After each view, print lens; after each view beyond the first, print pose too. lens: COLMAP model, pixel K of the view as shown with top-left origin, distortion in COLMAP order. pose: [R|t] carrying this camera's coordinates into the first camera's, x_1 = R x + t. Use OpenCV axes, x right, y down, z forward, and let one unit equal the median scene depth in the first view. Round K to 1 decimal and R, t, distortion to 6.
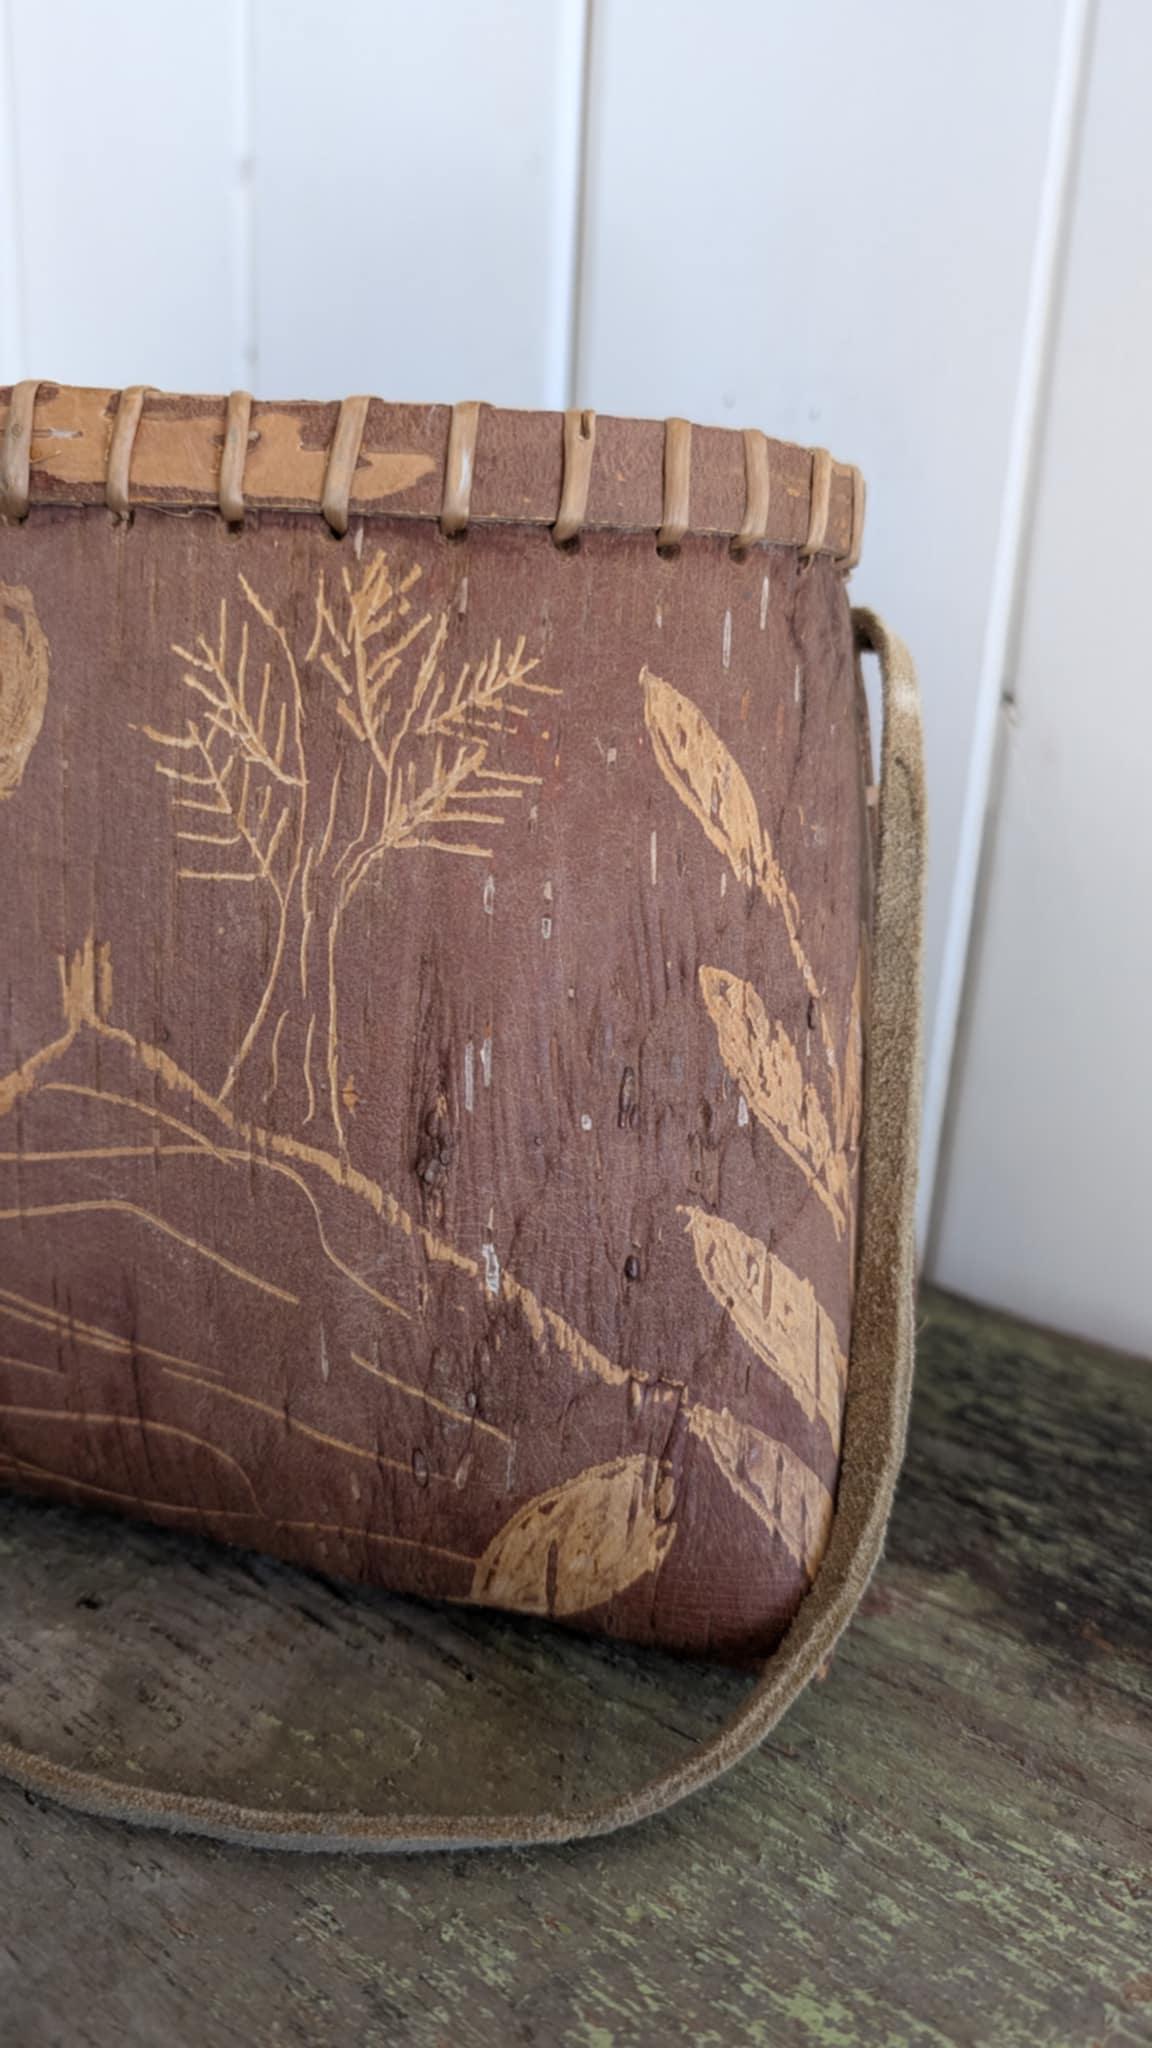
lens RADIAL K [[1641.8, 0, 547.7], [0, 1641.8, 1018.8], [0, 0, 1]] dist [0.109305, -0.808733]
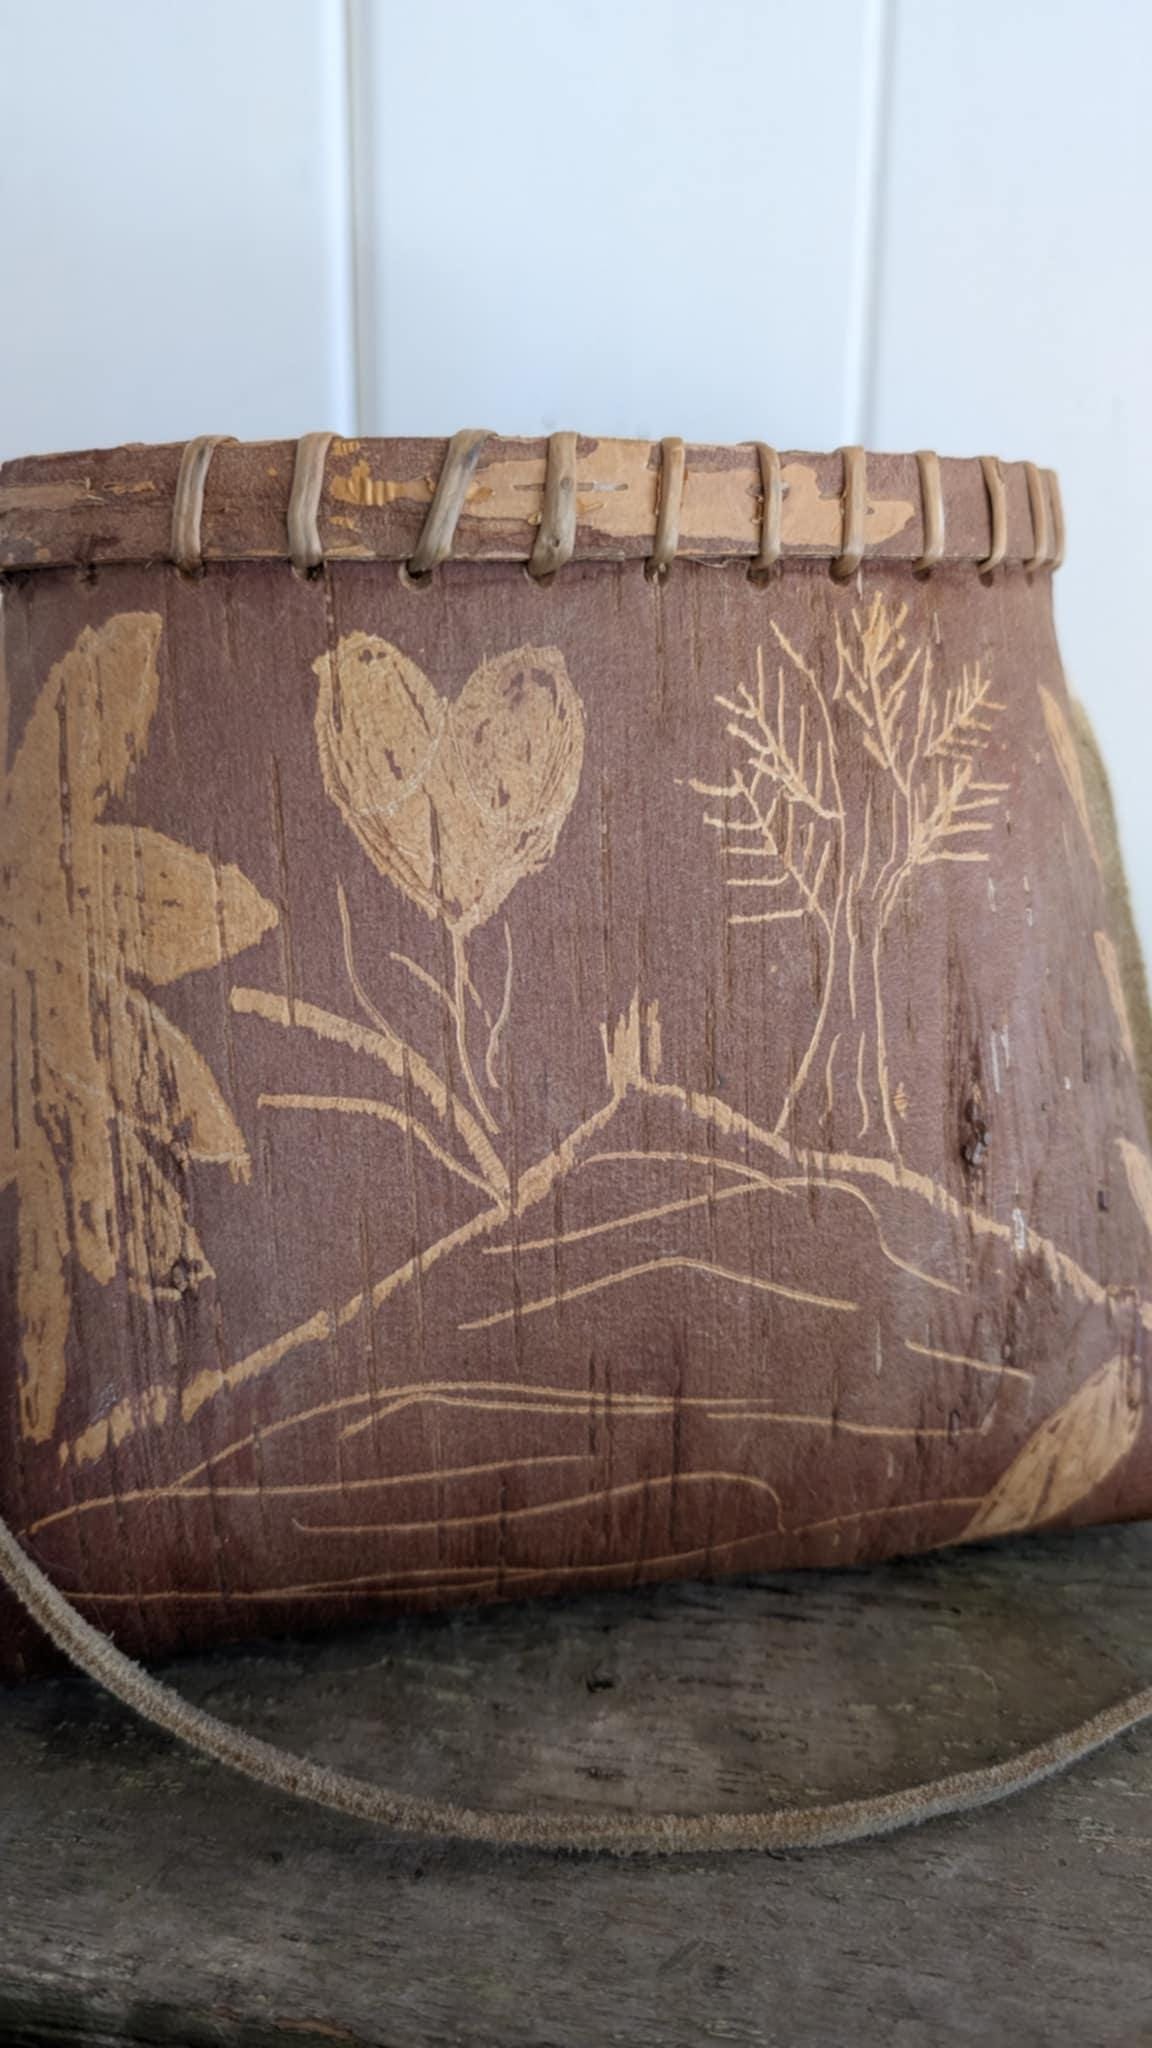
lens RADIAL K [[1641.8, 0, 547.7], [0, 1641.8, 1018.8], [0, 0, 1]] dist [0.109305, -0.808733]
pose [[0.874719, -0.178648, 0.450501, -0.791878], [0.178380, 0.983001, 0.043460, -0.092870], [-0.450607, 0.042345, 0.891718, 0.150951]]
